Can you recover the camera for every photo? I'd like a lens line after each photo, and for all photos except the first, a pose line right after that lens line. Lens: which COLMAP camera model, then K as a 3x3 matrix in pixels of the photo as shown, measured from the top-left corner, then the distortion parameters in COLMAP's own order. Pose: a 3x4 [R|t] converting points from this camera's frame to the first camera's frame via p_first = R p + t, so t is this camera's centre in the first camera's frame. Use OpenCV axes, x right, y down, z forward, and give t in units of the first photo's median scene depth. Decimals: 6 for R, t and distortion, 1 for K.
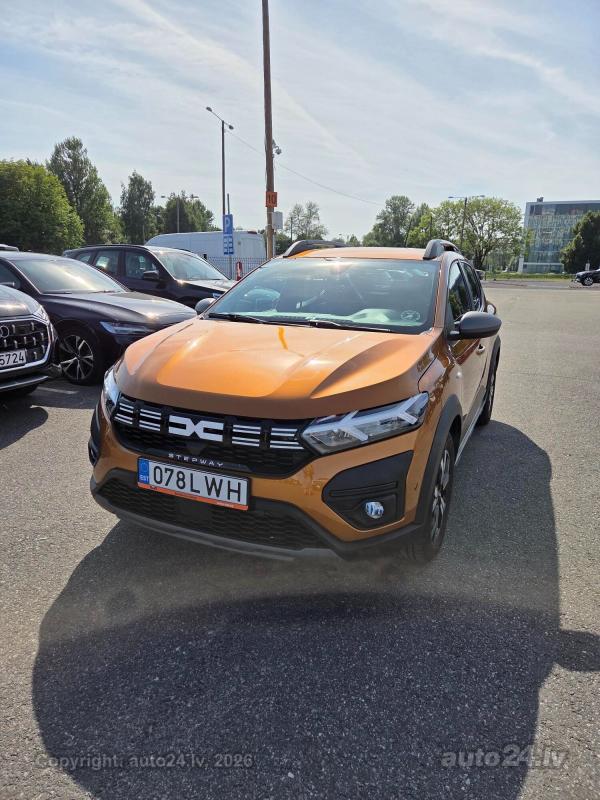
lens RADIAL K [[546.3, 0, 300.0], [0, 546.3, 400.0], [0, 0, 1]] dist [0.002665, -0.002988]
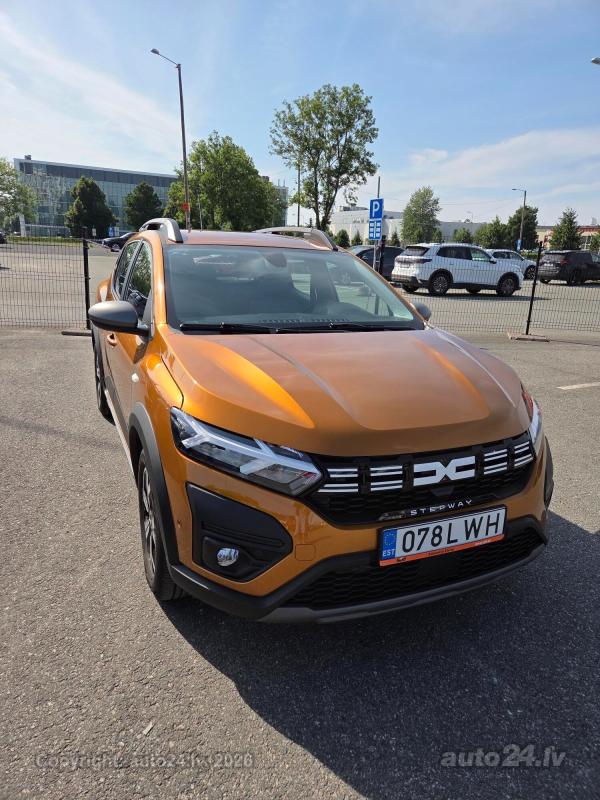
lens RADIAL K [[546.3, 0, 300.0], [0, 546.3, 400.0], [0, 0, 1]] dist [0.002665, -0.002988]
pose [[0.652354, -0.184765, 0.735049, -0.918784], [0.136430, 0.982615, 0.125913, -0.188693], [-0.745534, 0.018143, 0.666220, 0.590156]]
